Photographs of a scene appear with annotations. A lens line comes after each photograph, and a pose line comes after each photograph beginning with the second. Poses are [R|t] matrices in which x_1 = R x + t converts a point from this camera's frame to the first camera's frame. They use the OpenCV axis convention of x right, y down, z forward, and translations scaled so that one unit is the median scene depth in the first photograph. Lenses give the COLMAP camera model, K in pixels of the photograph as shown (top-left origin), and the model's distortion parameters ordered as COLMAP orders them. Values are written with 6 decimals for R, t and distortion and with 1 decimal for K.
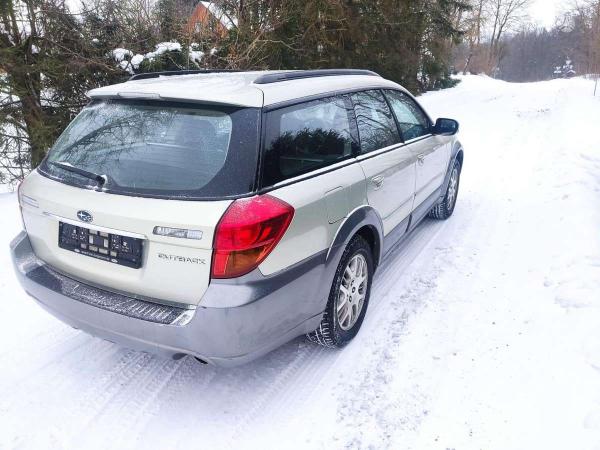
lens RADIAL K [[431.0, 0, 297.2], [0, 431.0, 227.3], [0, 0, 1]] dist [0.017669, -0.029838]
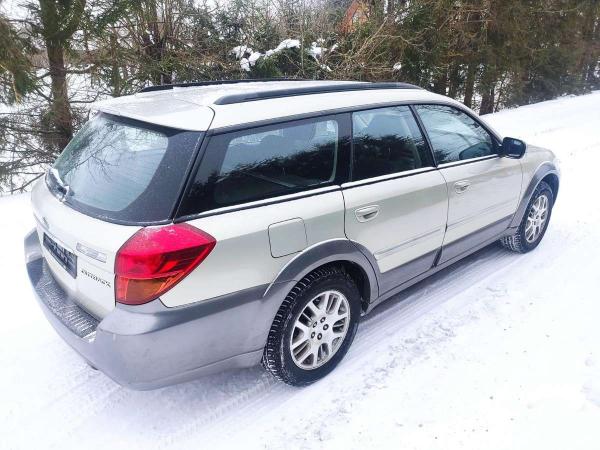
lens RADIAL K [[431.0, 0, 302.4], [0, 431.0, 224.4], [0, 0, 1]] dist [0.017669, -0.029838]
pose [[0.947484, 0.117605, -0.297395, 0.354571], [-0.113696, 0.993048, 0.030471, -0.101322], [0.298911, 0.004942, 0.954268, 0.117568]]
